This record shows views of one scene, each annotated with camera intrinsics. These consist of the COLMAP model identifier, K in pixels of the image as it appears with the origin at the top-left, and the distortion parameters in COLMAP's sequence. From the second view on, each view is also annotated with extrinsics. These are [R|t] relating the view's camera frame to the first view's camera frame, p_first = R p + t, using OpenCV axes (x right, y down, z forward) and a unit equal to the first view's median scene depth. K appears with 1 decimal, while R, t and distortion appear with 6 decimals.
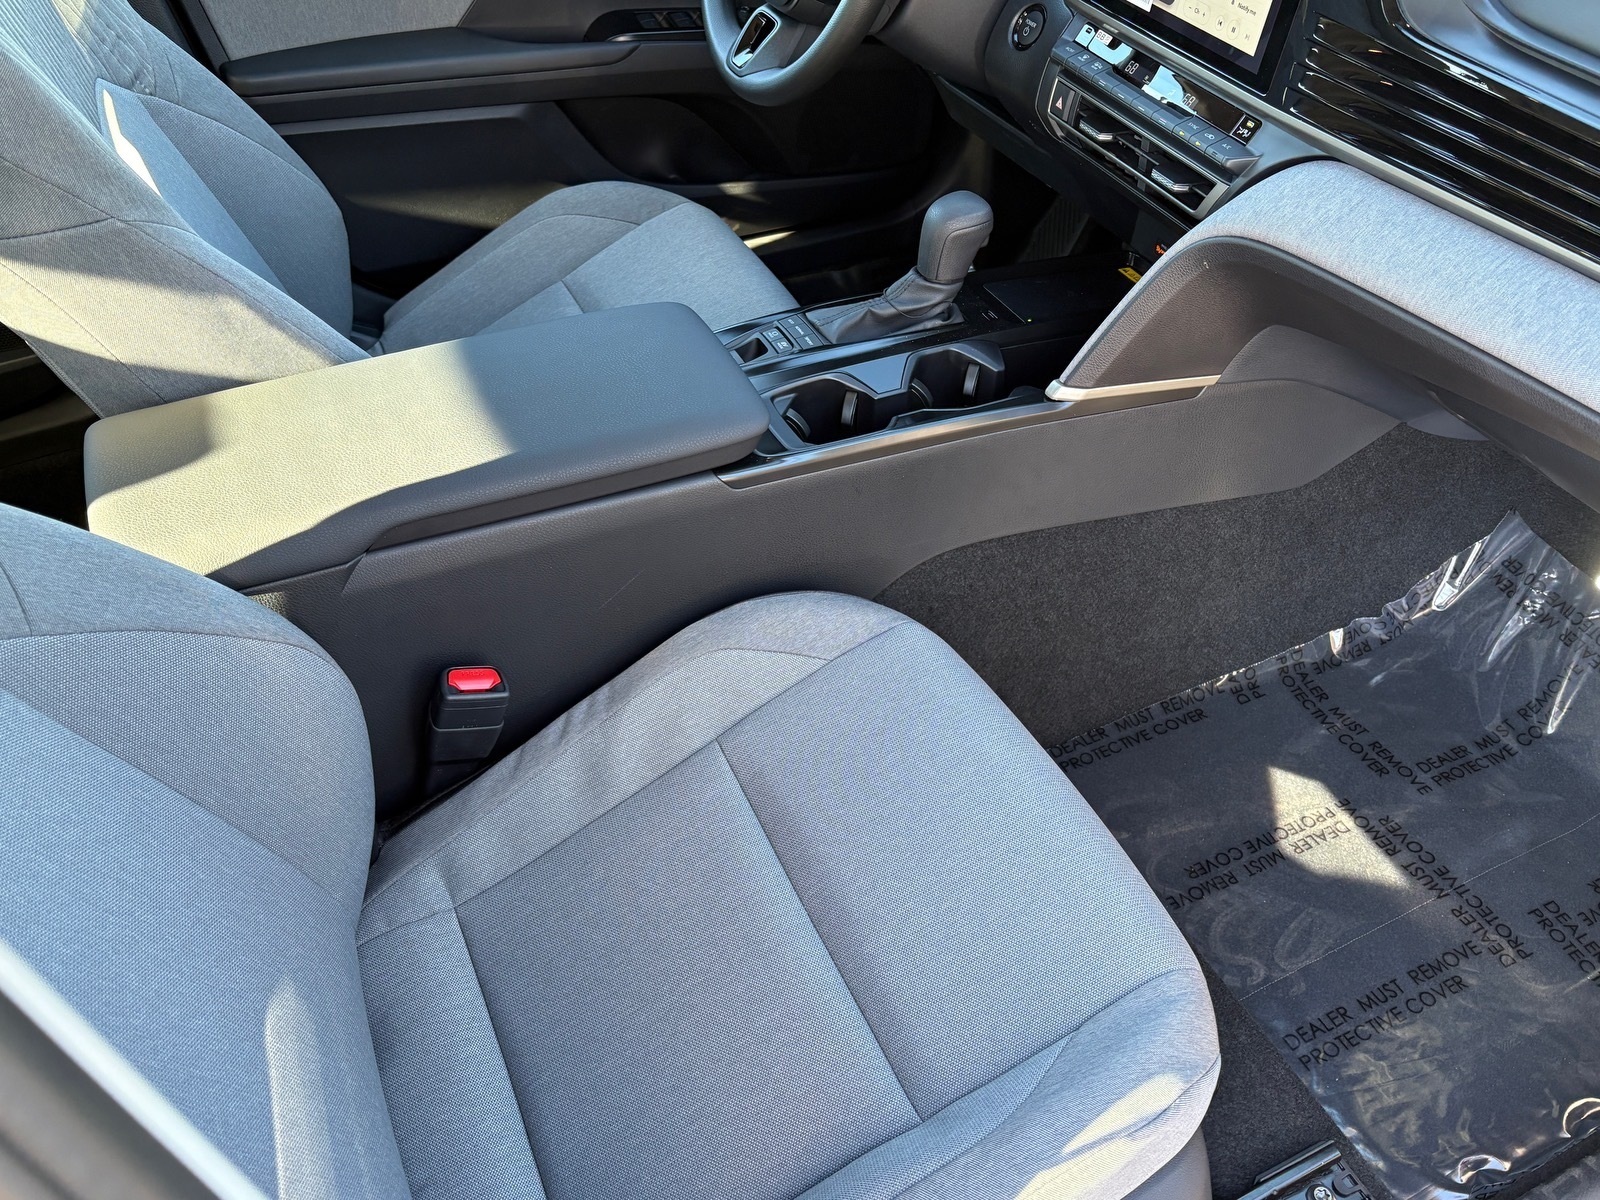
lens RADIAL K [[1302.1, 0, 800.0], [0, 1302.1, 600.0], [0, 0, 1]] dist [0.049485, -0.061889]
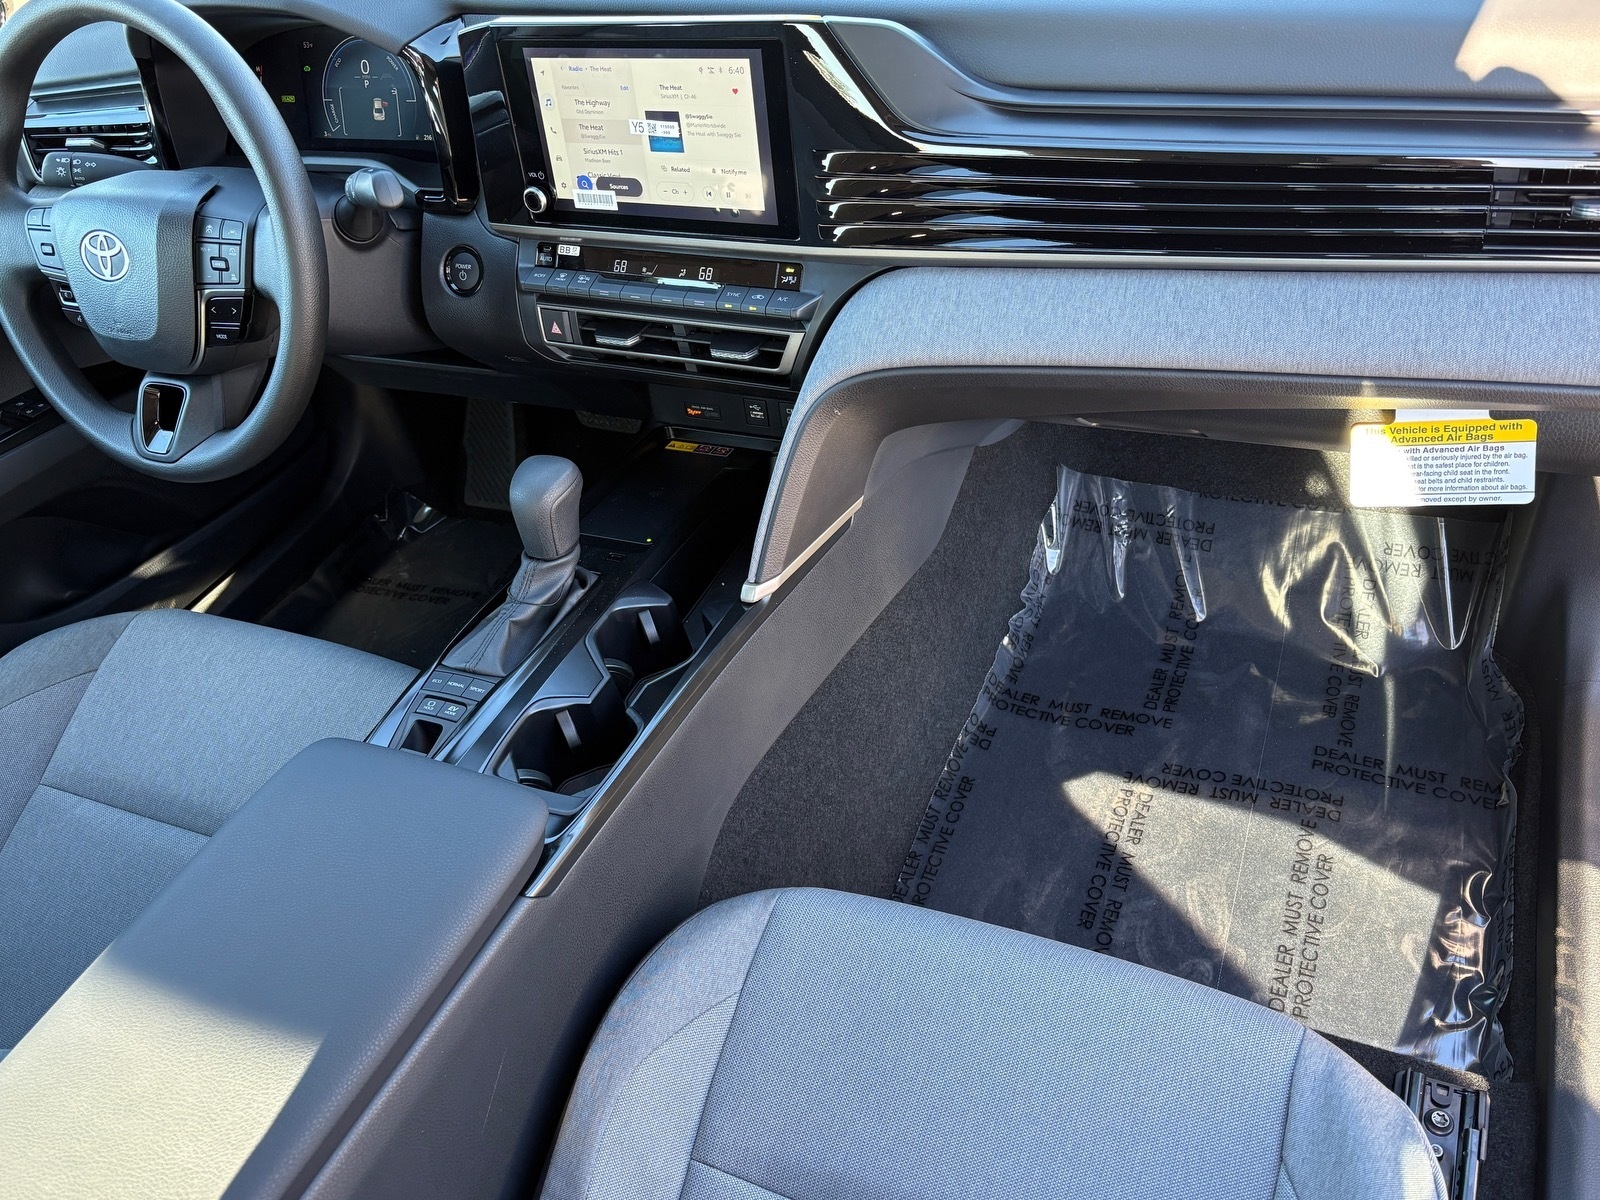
lens RADIAL K [[1302.1, 0, 800.0], [0, 1302.1, 600.0], [0, 0, 1]] dist [0.049485, -0.061889]
pose [[0.743922, -0.514111, 0.426931, -0.165159], [0.547889, 0.835006, 0.050825, -0.171470], [-0.382619, 0.196101, 0.902855, 0.139639]]
